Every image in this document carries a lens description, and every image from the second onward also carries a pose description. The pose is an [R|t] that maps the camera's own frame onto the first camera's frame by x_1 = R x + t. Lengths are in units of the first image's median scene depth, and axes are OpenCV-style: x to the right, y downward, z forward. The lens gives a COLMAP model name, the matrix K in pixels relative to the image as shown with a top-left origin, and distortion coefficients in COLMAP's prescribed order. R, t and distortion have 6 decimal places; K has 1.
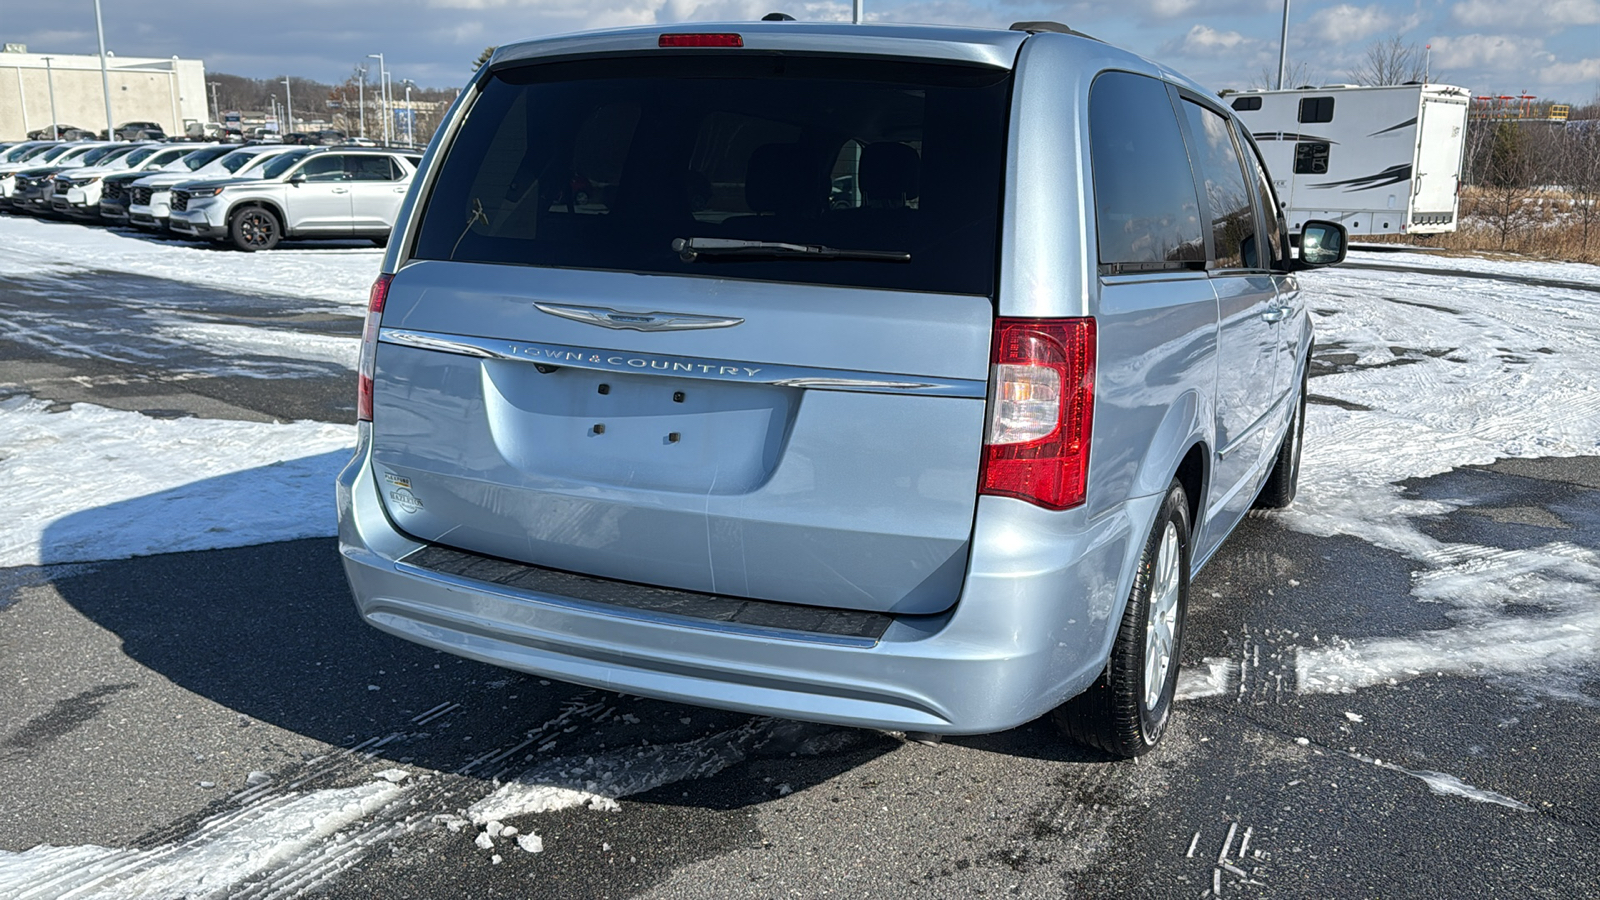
lens RADIAL K [[1363.8, 0, 837.9], [0, 1363.8, 478.5], [0, 0, 1]] dist [0.107925, -0.167874]
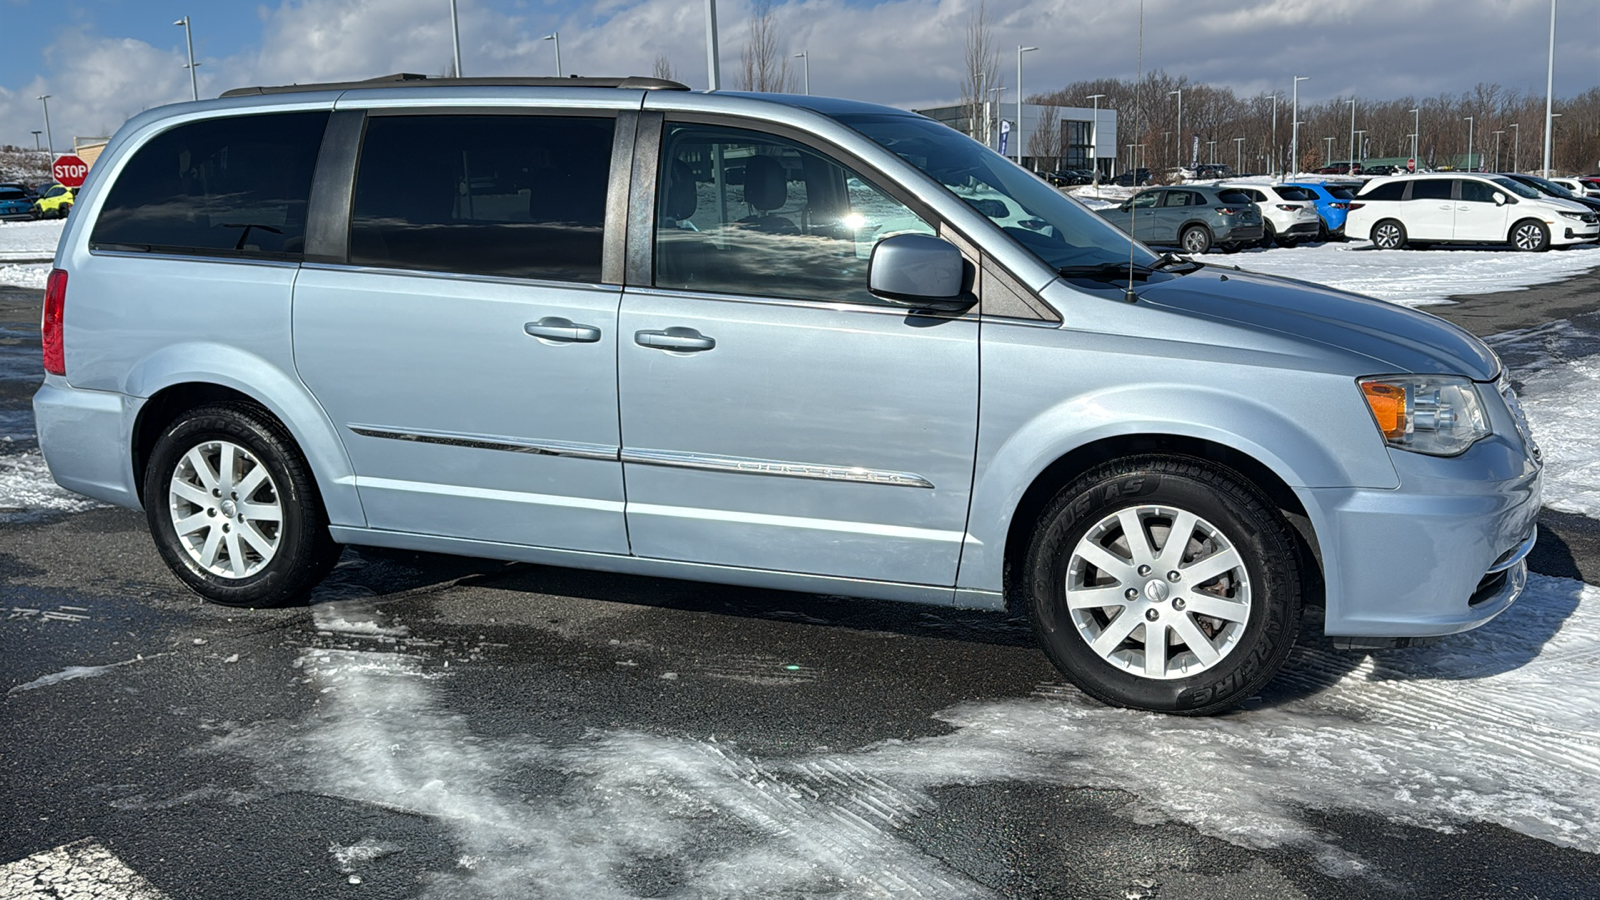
lens RADIAL K [[1355.2, 0, 833.5], [0, 1355.2, 436.0], [0, 0, 1]] dist [0.125833, -0.198996]
pose [[0.064292, 0.146237, -0.987158, 1.547534], [-0.199056, 0.971205, 0.130910, -0.258689], [0.977877, 0.188083, 0.091550, 1.395896]]
